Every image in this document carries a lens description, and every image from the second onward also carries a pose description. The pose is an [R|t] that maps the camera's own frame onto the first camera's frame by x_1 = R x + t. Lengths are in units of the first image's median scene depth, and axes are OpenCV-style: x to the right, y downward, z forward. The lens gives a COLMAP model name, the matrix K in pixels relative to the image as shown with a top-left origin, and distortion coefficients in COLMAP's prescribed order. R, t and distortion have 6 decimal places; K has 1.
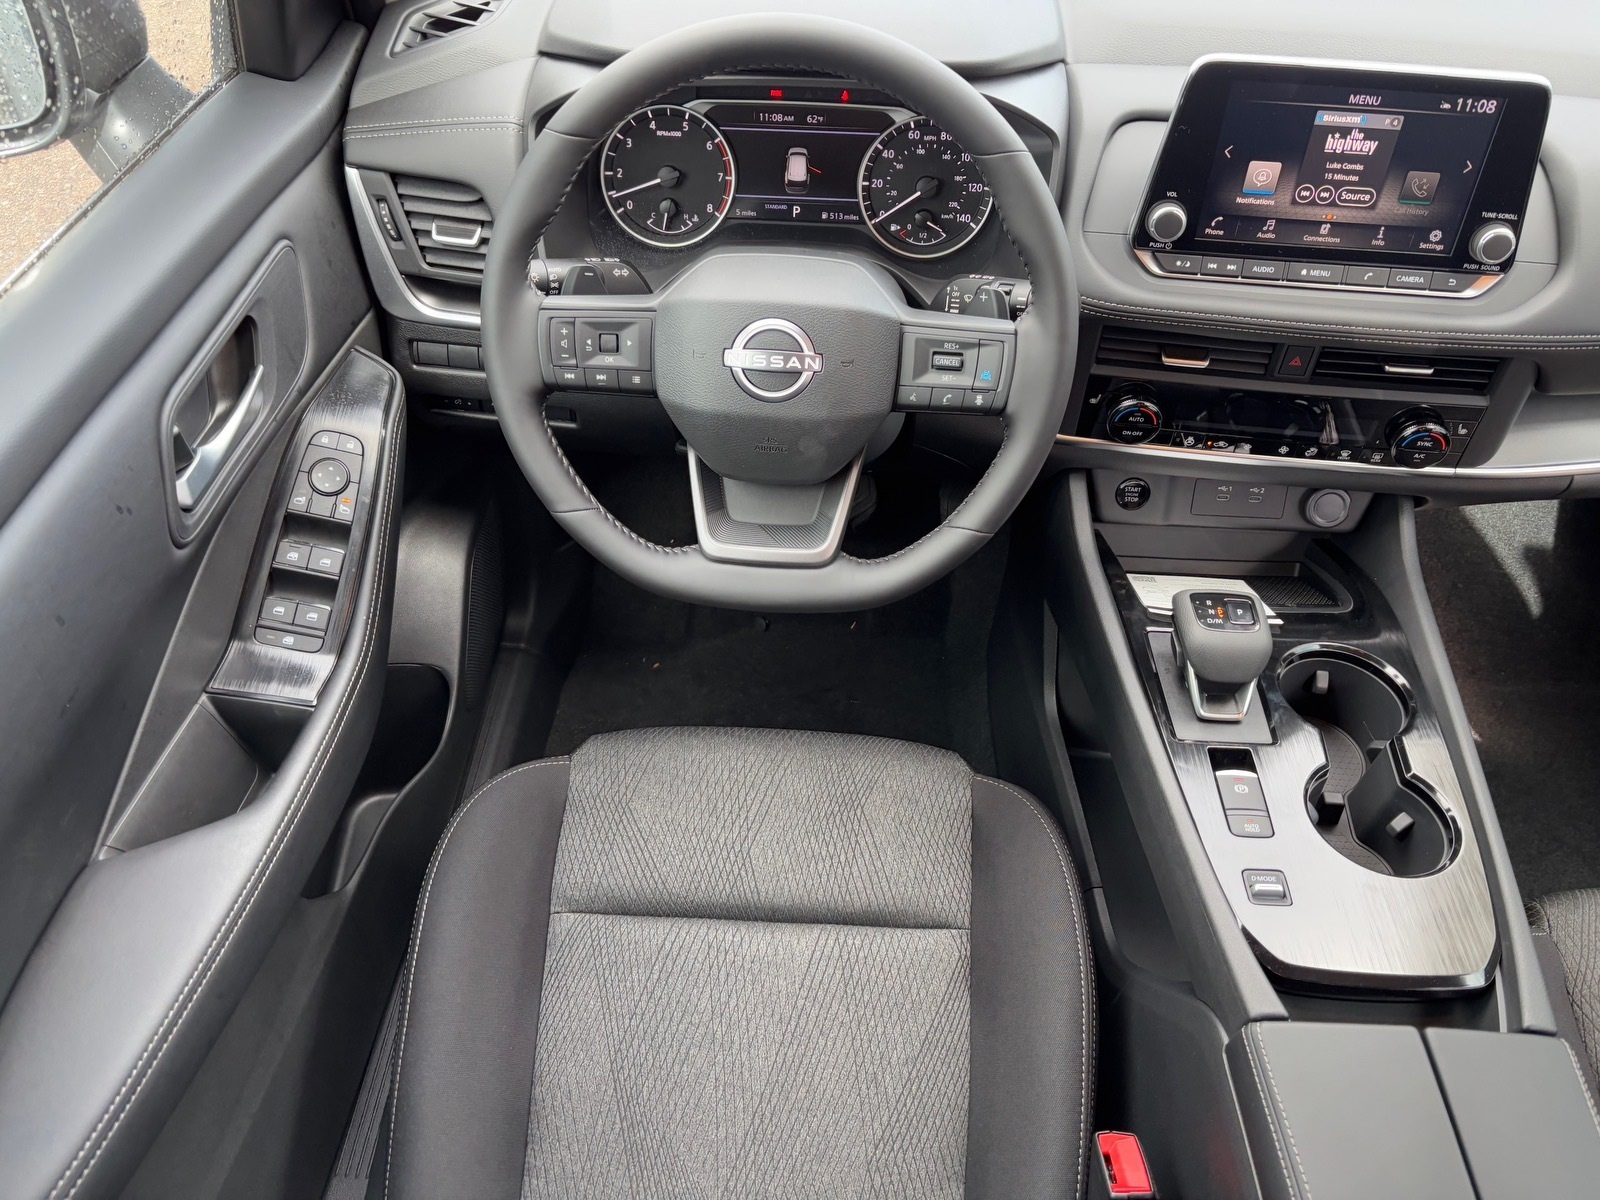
lens RADIAL K [[1197.3, 0, 803.9], [0, 1197.3, 604.3], [0, 0, 1]] dist [0.054407, -0.068004]
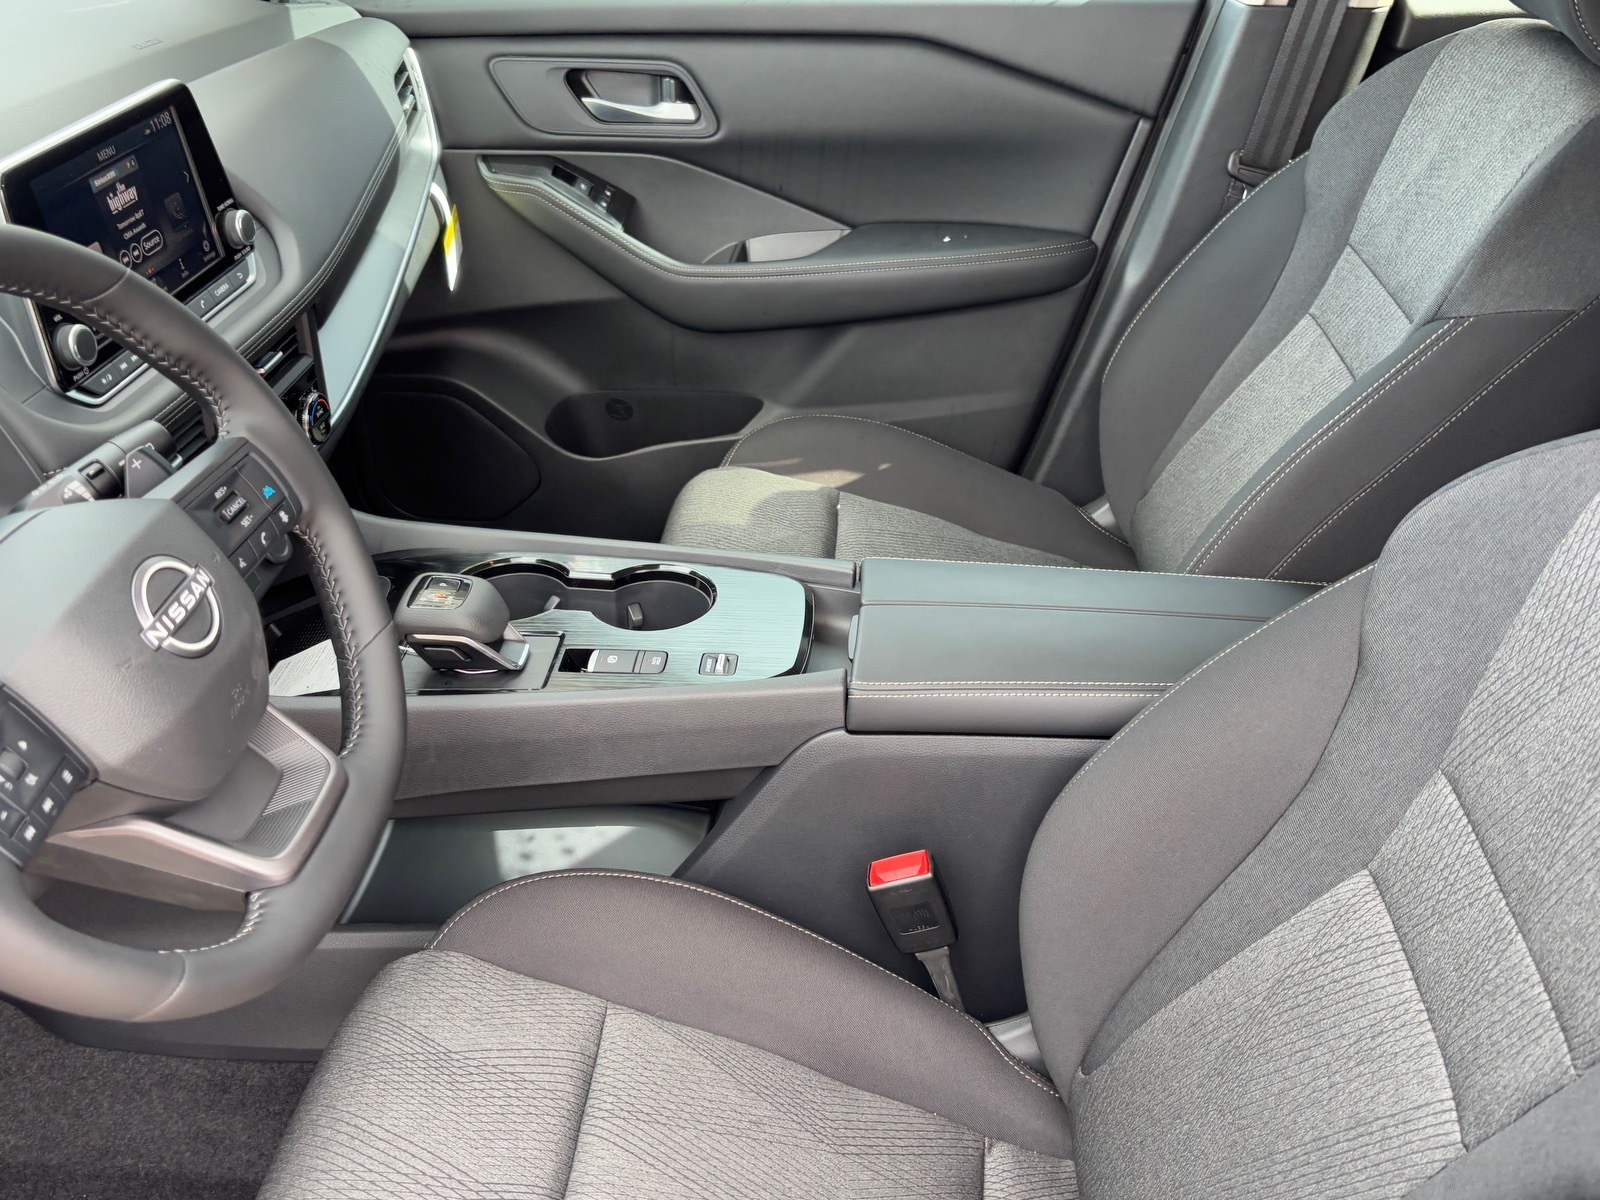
lens RADIAL K [[1541.1, 0, 759.1], [0, 1541.1, 629.2], [0, 0, 1]] dist [0.010951, 0.027454]
pose [[0.056885, -0.560918, 0.825915, -0.687868], [0.712500, 0.602297, 0.359975, -0.241588], [-0.699362, 0.567987, 0.433916, 0.289491]]
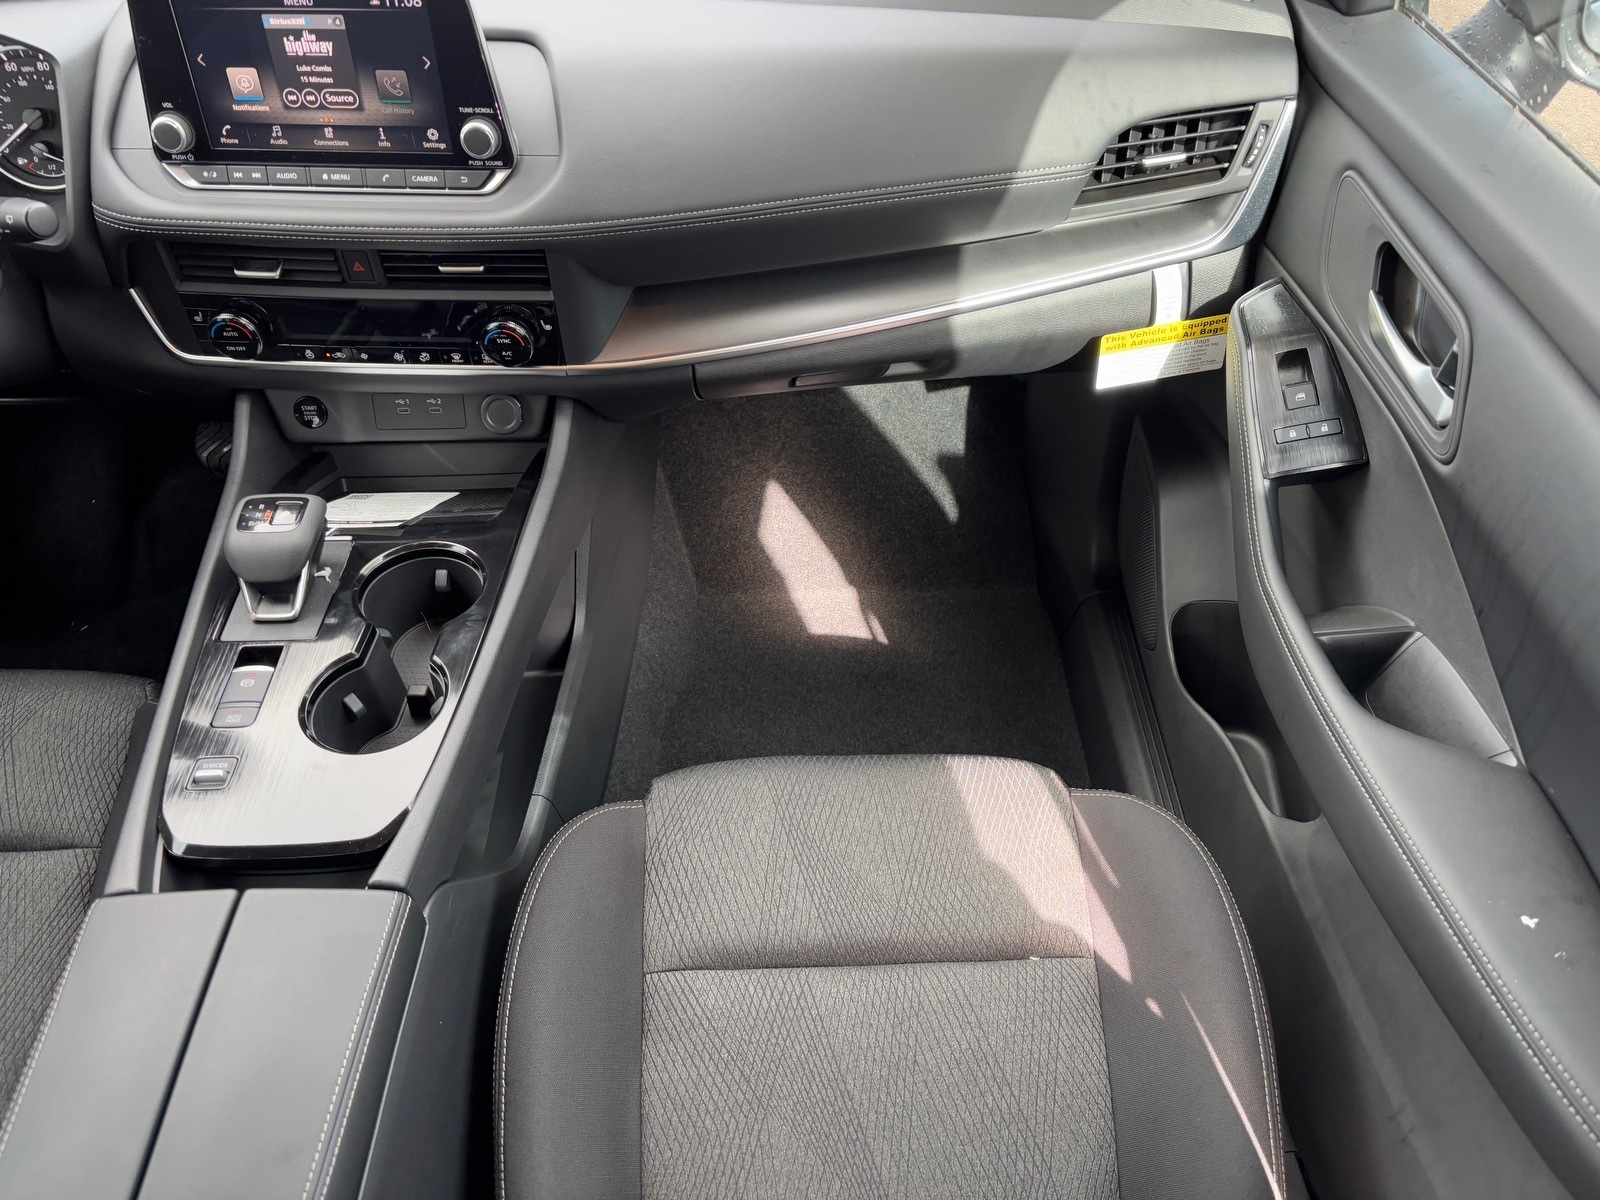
lens RADIAL K [[1197.3, 0, 803.9], [0, 1197.3, 604.3], [0, 0, 1]] dist [0.054407, -0.068004]
pose [[0.997151, -0.068011, 0.032633, 0.758674], [0.067583, 0.997615, 0.014023, 0.097960], [-0.033509, -0.011777, 0.999369, -0.037818]]
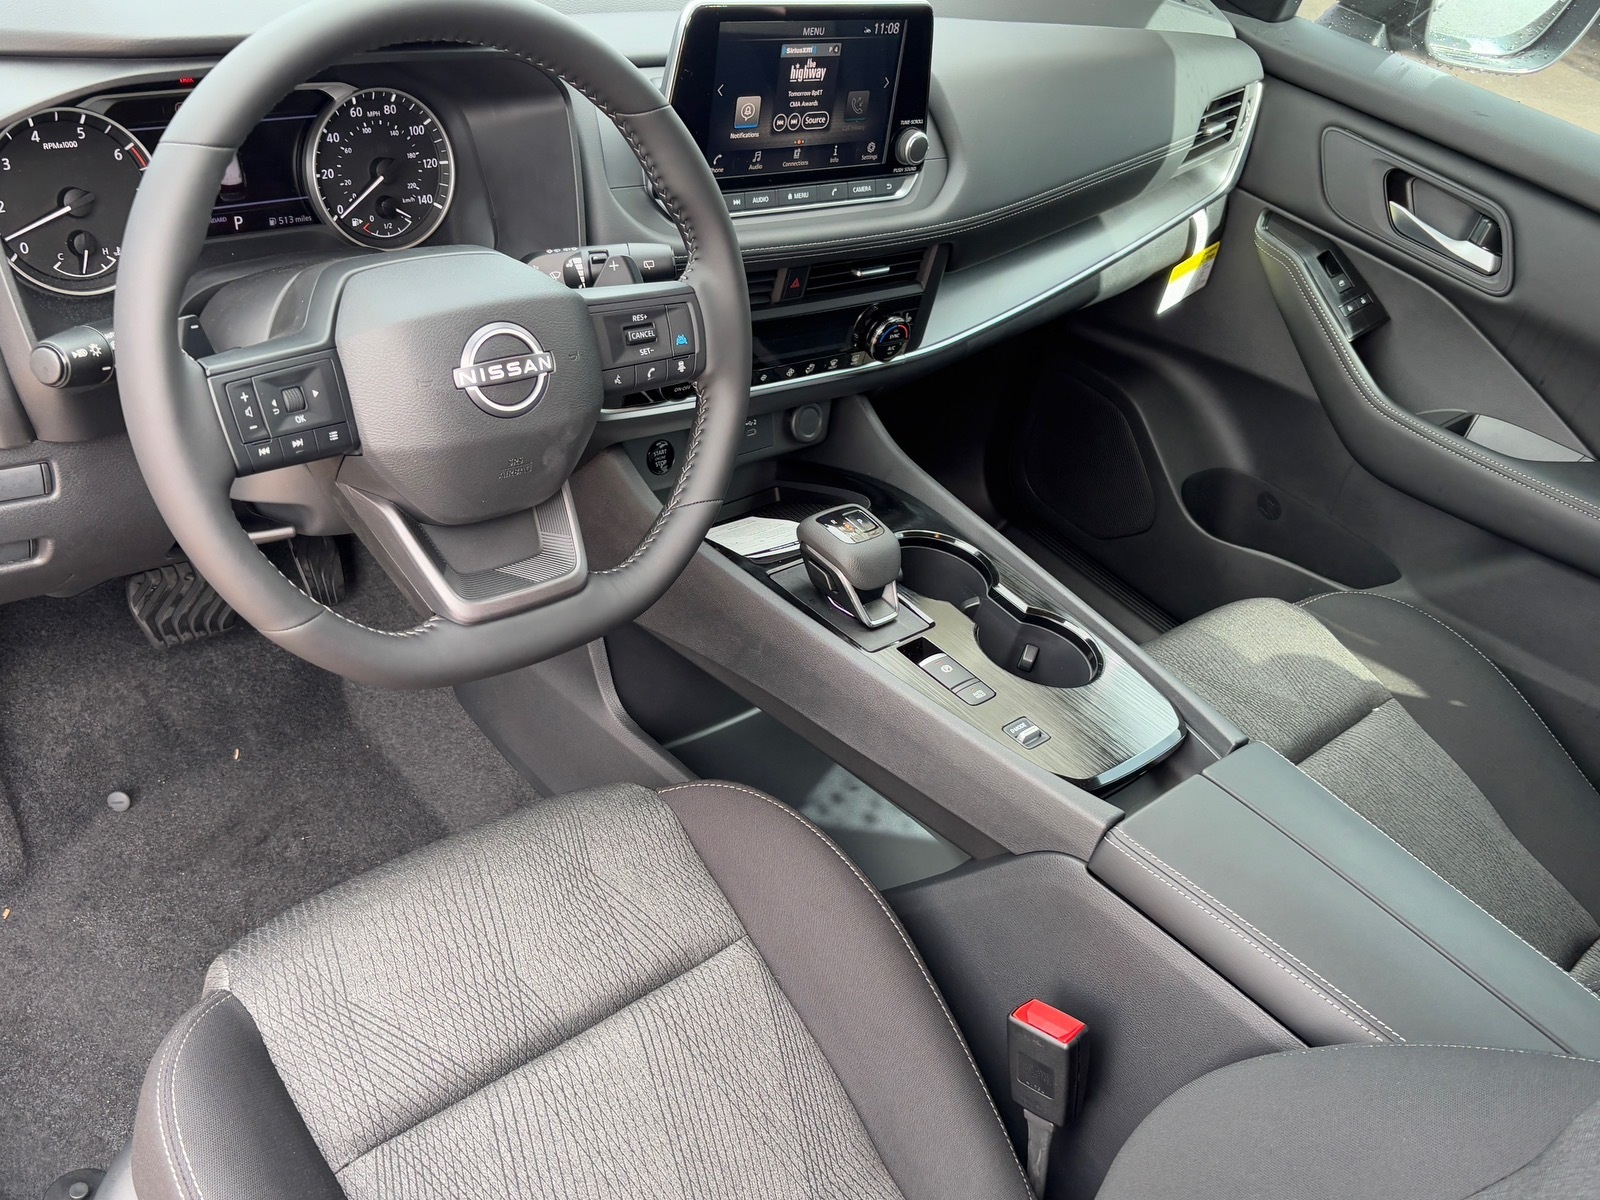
lens RADIAL K [[1522.3, 0, 776.2], [0, 1522.3, 613.9], [0, 0, 1]] dist [0.180881, -0.652023]
pose [[0.699350, -0.317793, 0.640247, -0.557540], [0.345885, 0.934332, 0.085949, -0.056890], [-0.625518, 0.161343, 0.763345, 0.052921]]
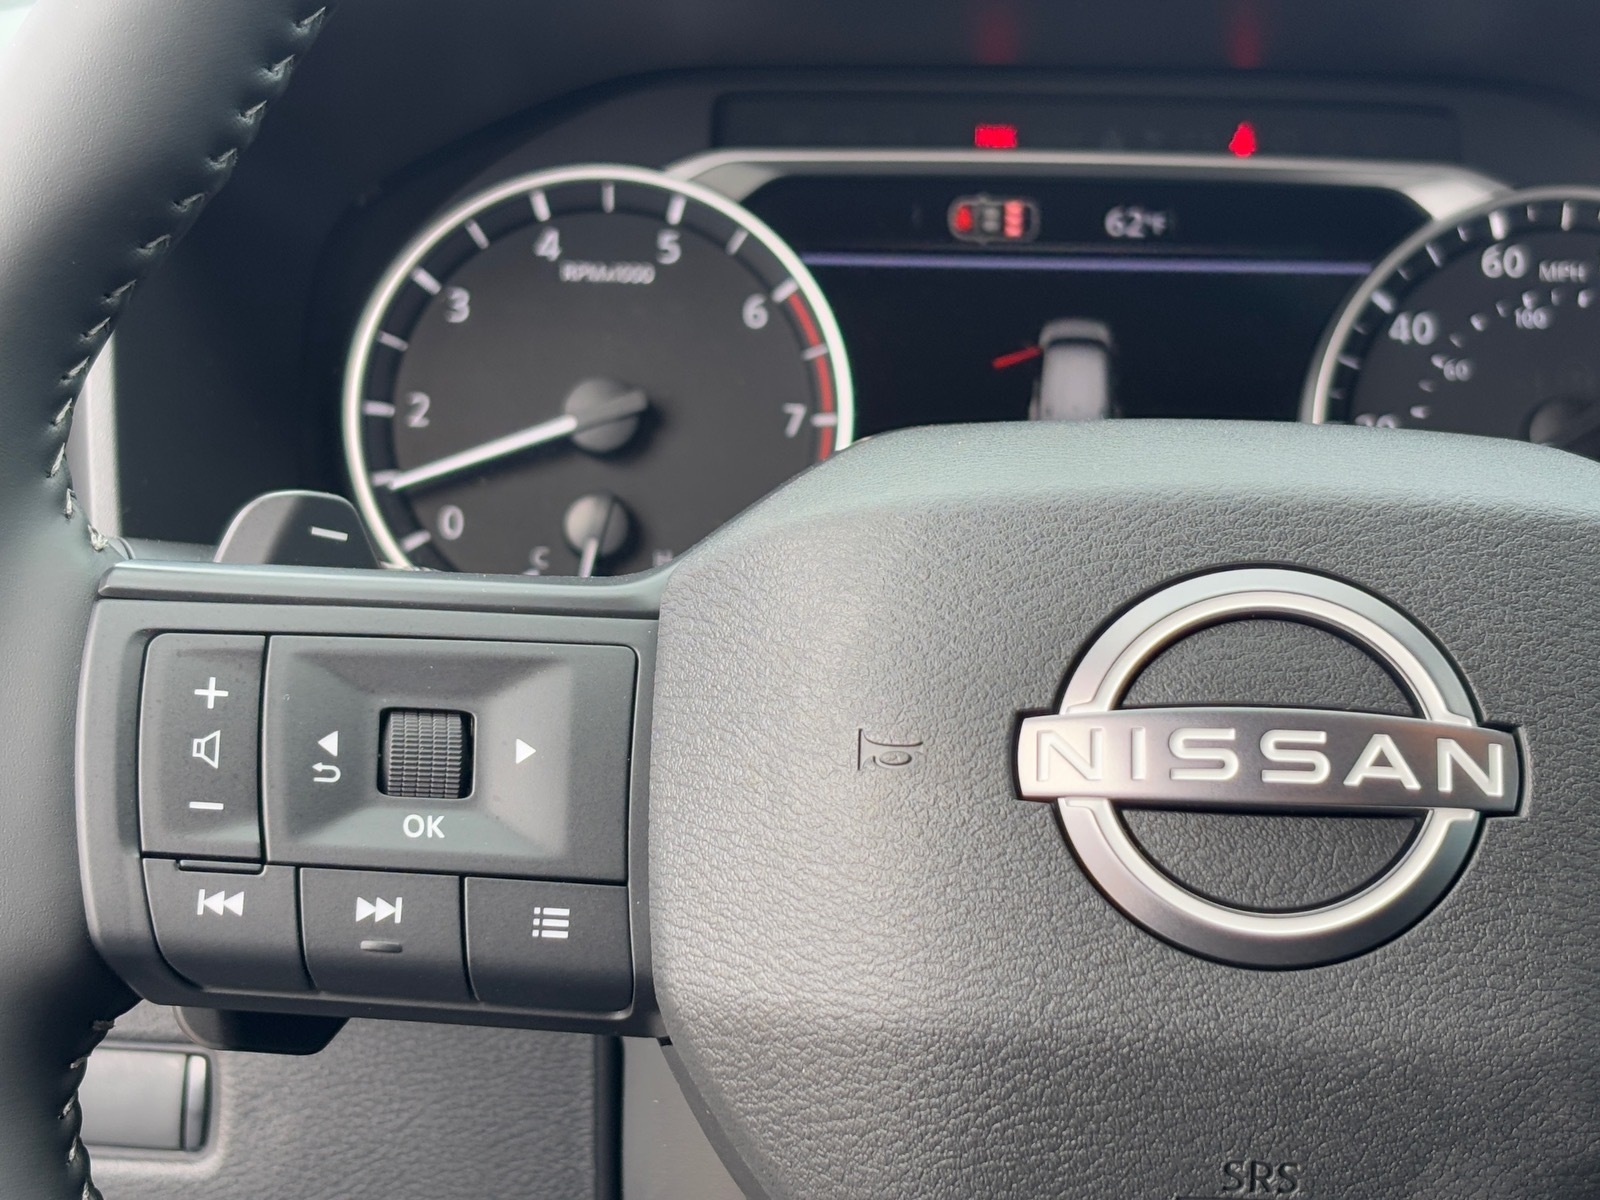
lens RADIAL K [[3067.9, 0, 802.1], [0, 3067.9, 657.0], [0, 0, 1]] dist [0.216185, -1.417435]
pose [[0.999408, -0.011799, 0.032320, -0.101379], [0.025342, 0.887809, -0.459513, 0.010588], [-0.023272, 0.460060, 0.887583, 0.463499]]
